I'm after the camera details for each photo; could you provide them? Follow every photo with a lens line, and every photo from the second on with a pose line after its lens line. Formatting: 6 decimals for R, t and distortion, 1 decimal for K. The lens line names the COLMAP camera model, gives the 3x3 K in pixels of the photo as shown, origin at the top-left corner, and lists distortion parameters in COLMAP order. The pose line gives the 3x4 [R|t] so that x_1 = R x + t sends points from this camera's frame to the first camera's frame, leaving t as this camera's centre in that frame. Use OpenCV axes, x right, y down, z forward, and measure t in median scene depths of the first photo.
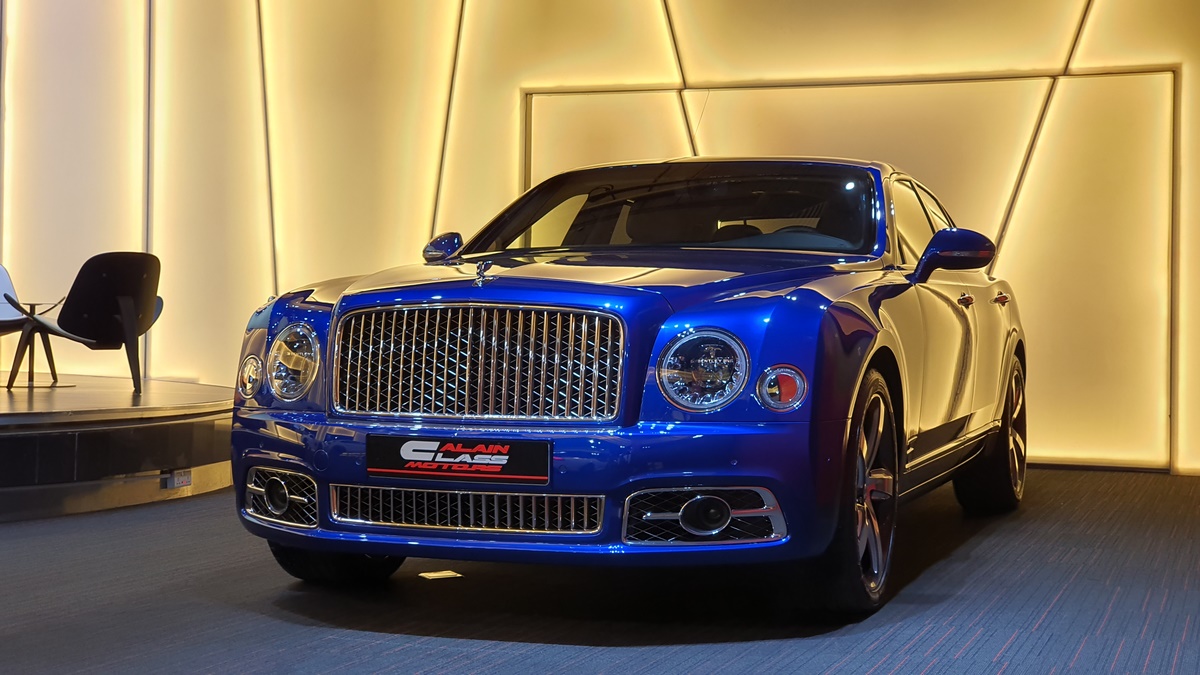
lens RADIAL K [[1844.5, 0, 600.0], [0, 1844.5, 337.5], [0, 0, 1]] dist [0.011260, 0.731453]
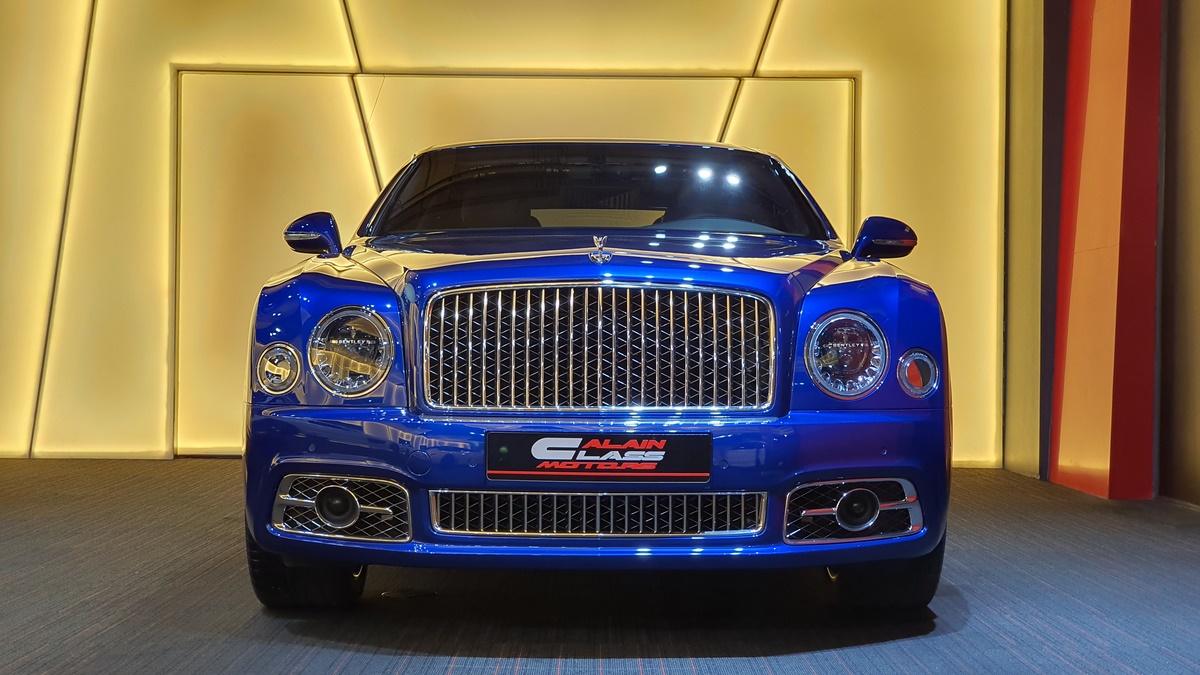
lens RADIAL K [[1844.5, 0, 600.0], [0, 1844.5, 337.5], [0, 0, 1]] dist [0.011260, 0.731453]
pose [[0.939119, -0.004438, 0.343563, -0.382081], [0.006015, 0.999976, -0.003525, 0.011197], [-0.343539, 0.005377, 0.939123, 0.160429]]
